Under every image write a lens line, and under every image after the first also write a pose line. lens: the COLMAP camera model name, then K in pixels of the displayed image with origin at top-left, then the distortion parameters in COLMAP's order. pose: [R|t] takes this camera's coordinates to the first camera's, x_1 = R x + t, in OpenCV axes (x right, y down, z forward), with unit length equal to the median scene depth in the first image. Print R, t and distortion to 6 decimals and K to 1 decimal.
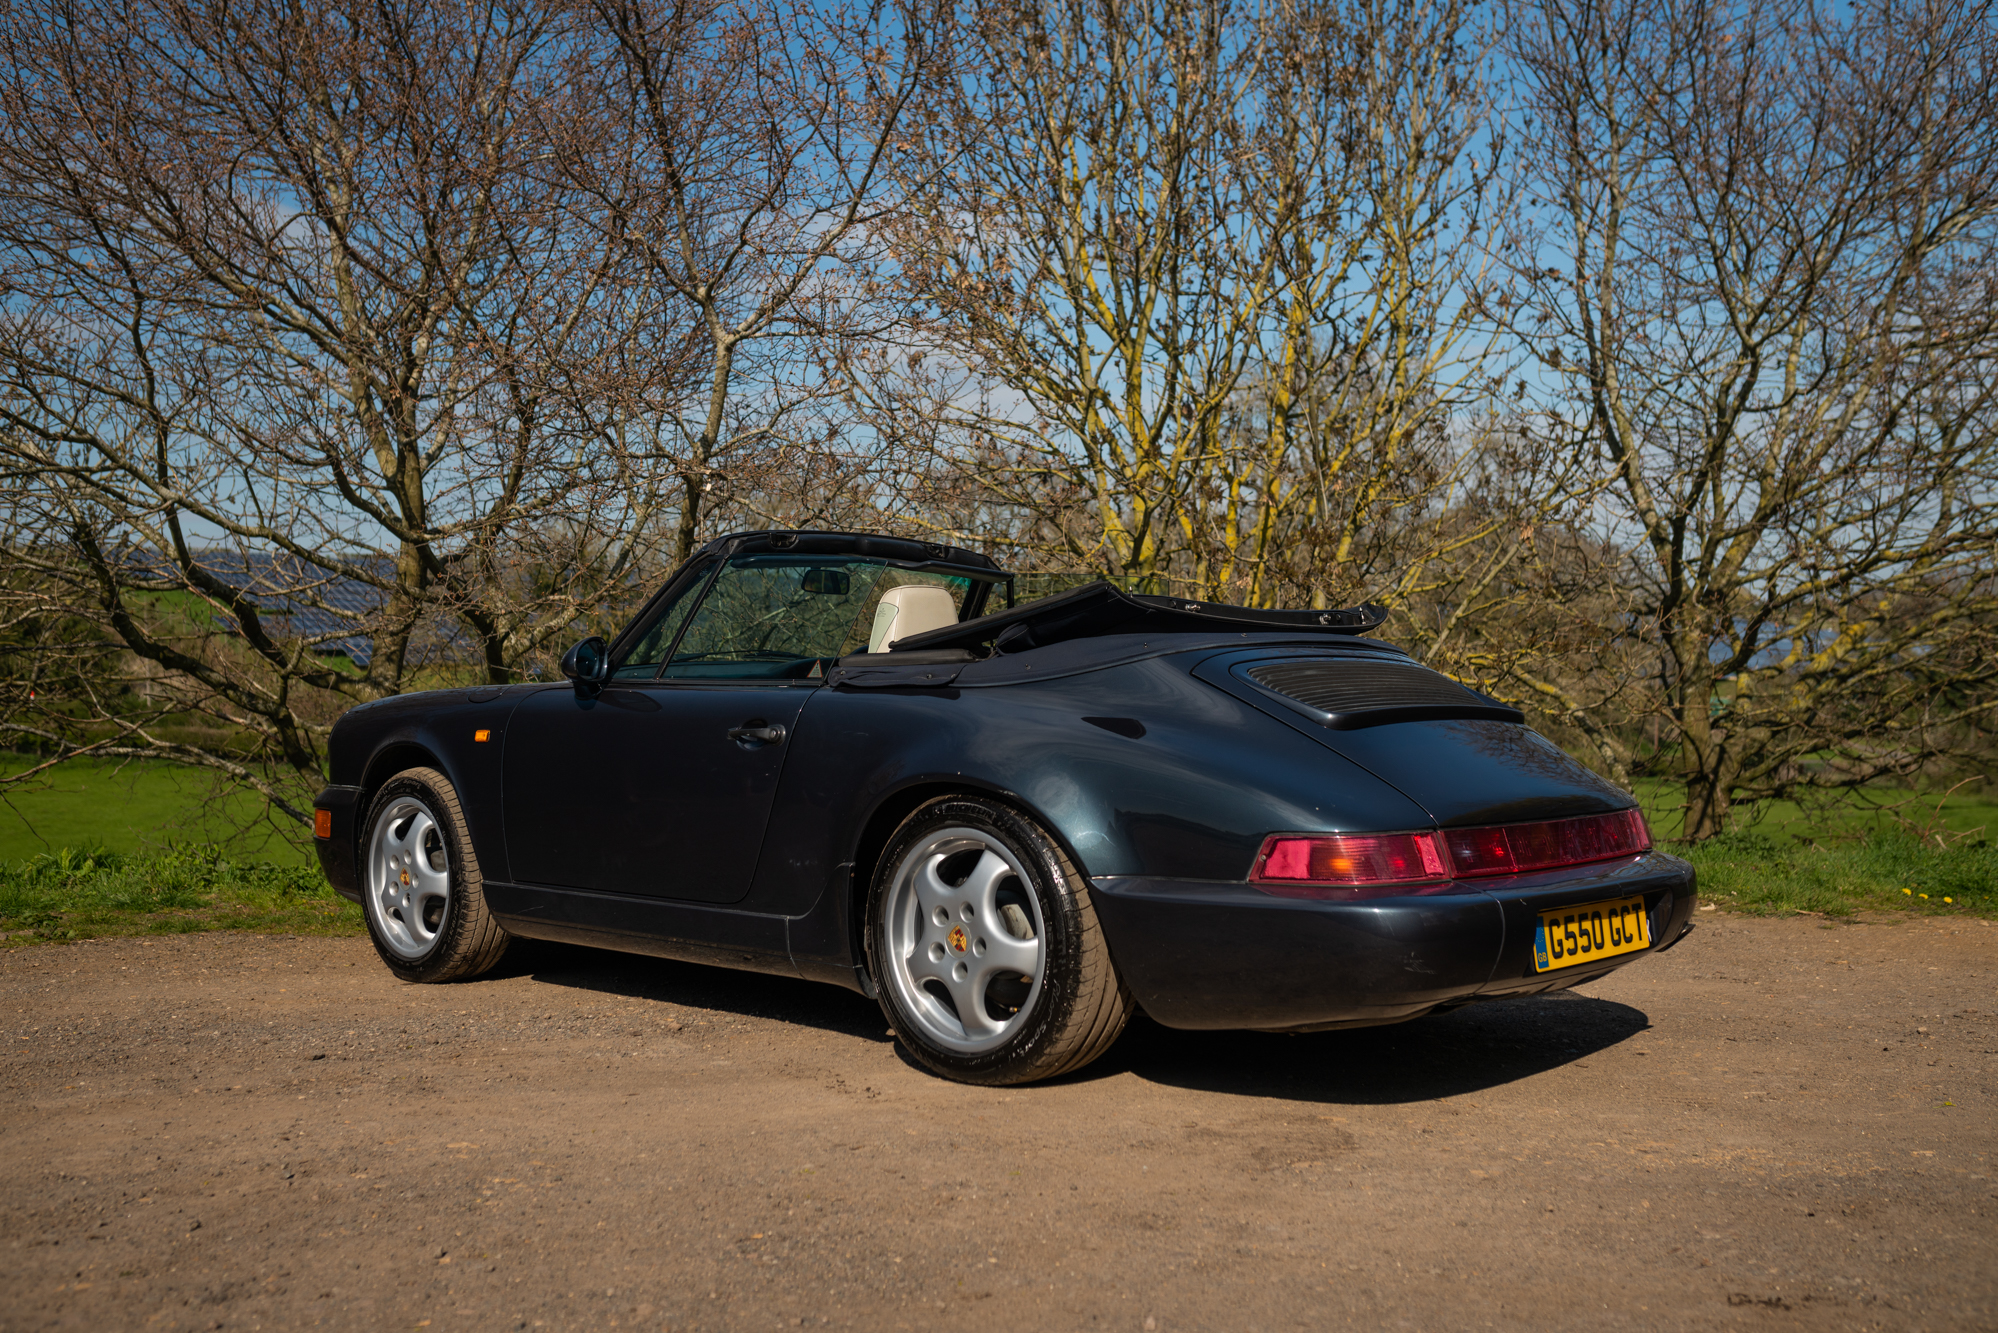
lens RADIAL K [[1933.9, 0, 1003.5], [0, 1933.9, 671.7], [0, 0, 1]] dist [-0.058416, 0.079628]
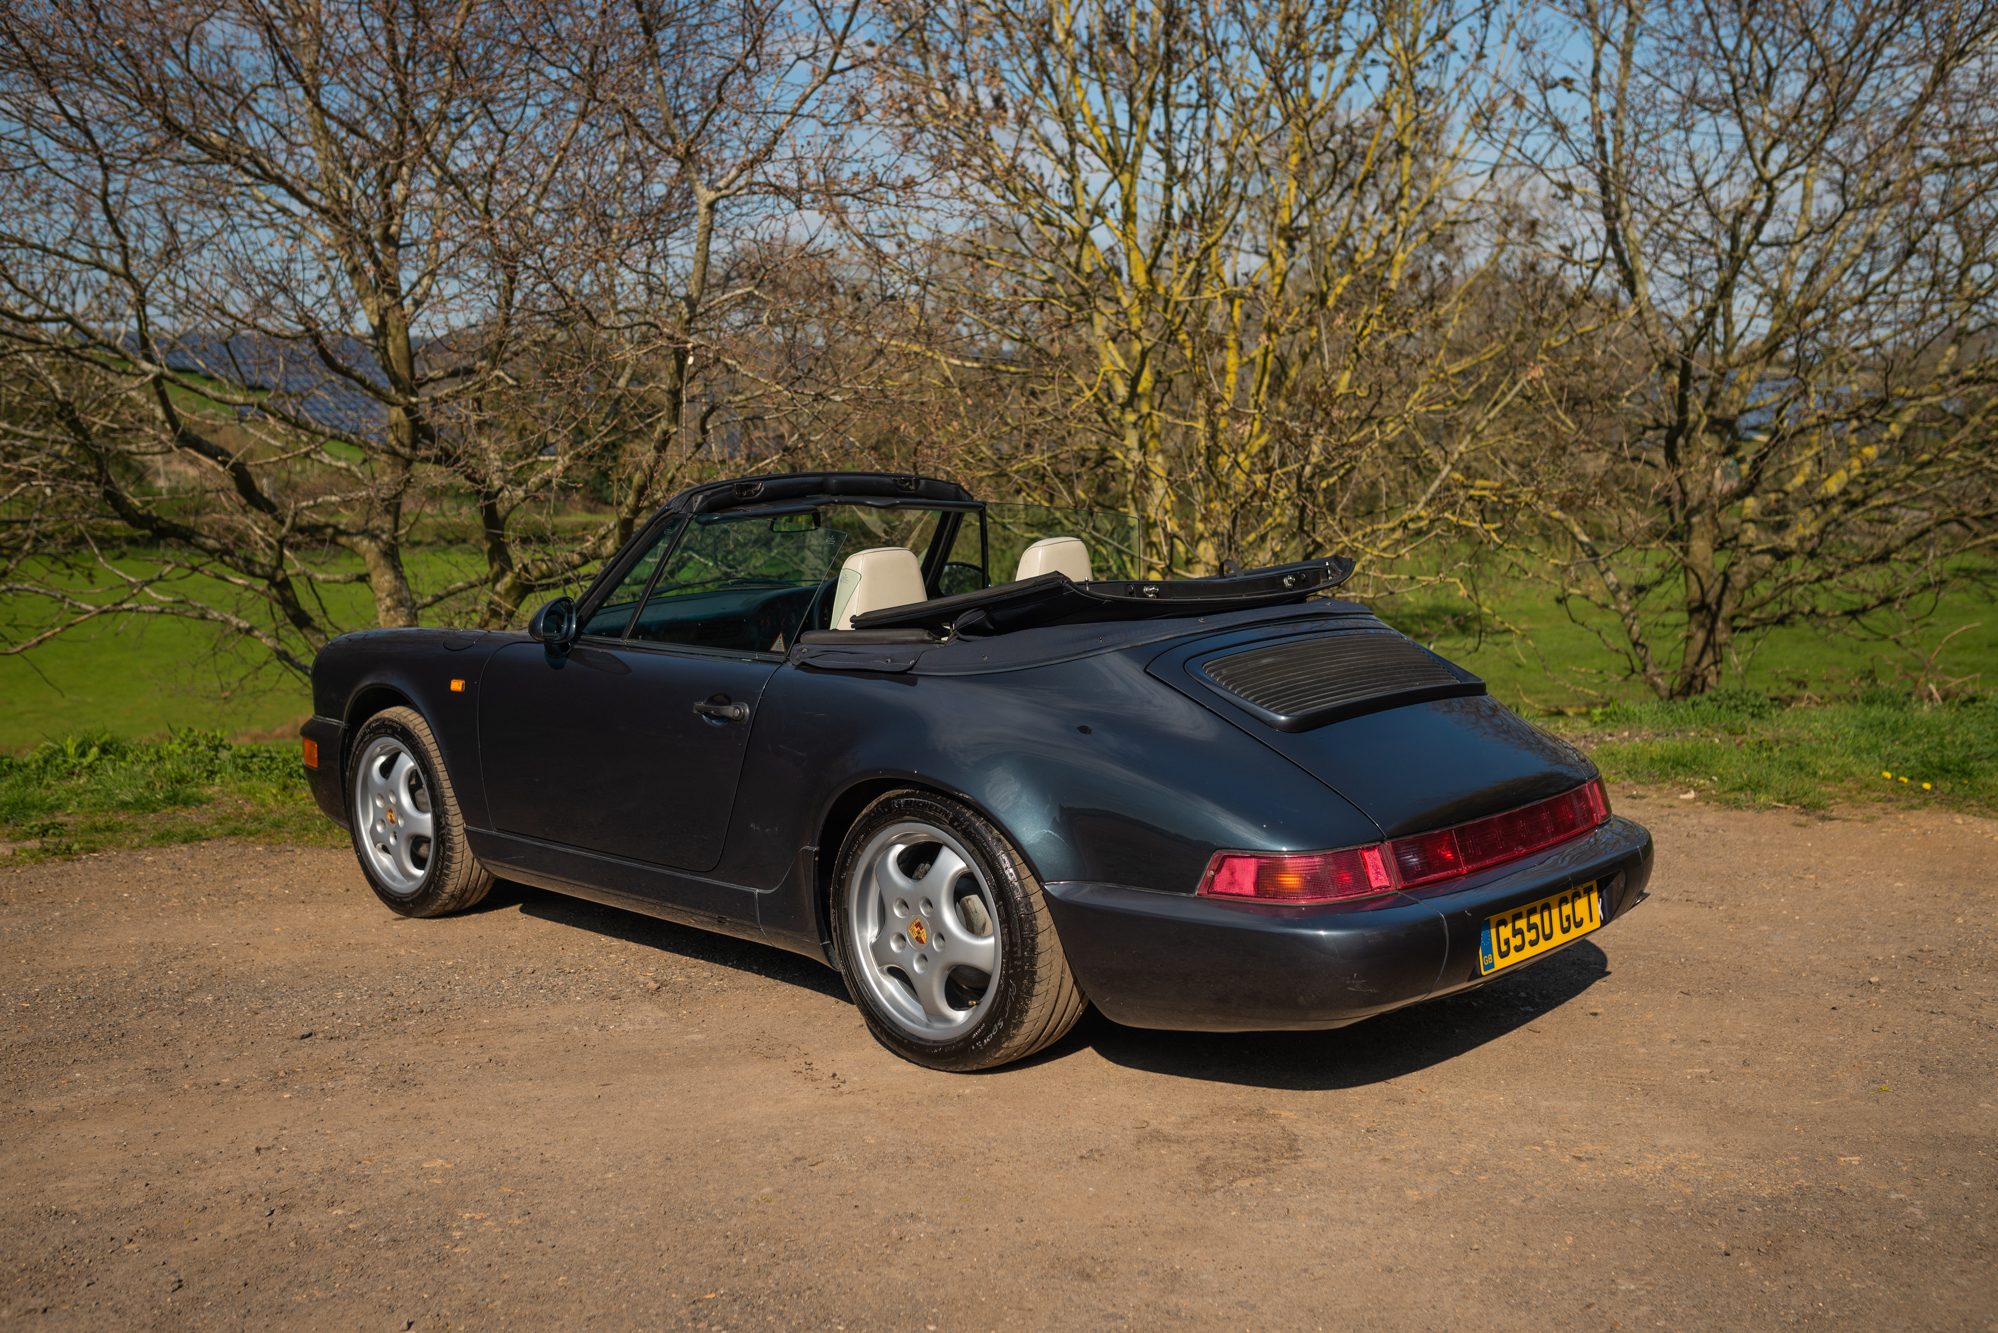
lens RADIAL K [[1933.9, 0, 1003.5], [0, 1933.9, 671.7], [0, 0, 1]] dist [-0.058416, 0.079628]
pose [[0.999837, -0.012368, -0.013123, 0.036277], [0.013962, 0.991500, 0.129356, -0.128417], [0.011411, -0.129518, 0.991511, 0.006235]]
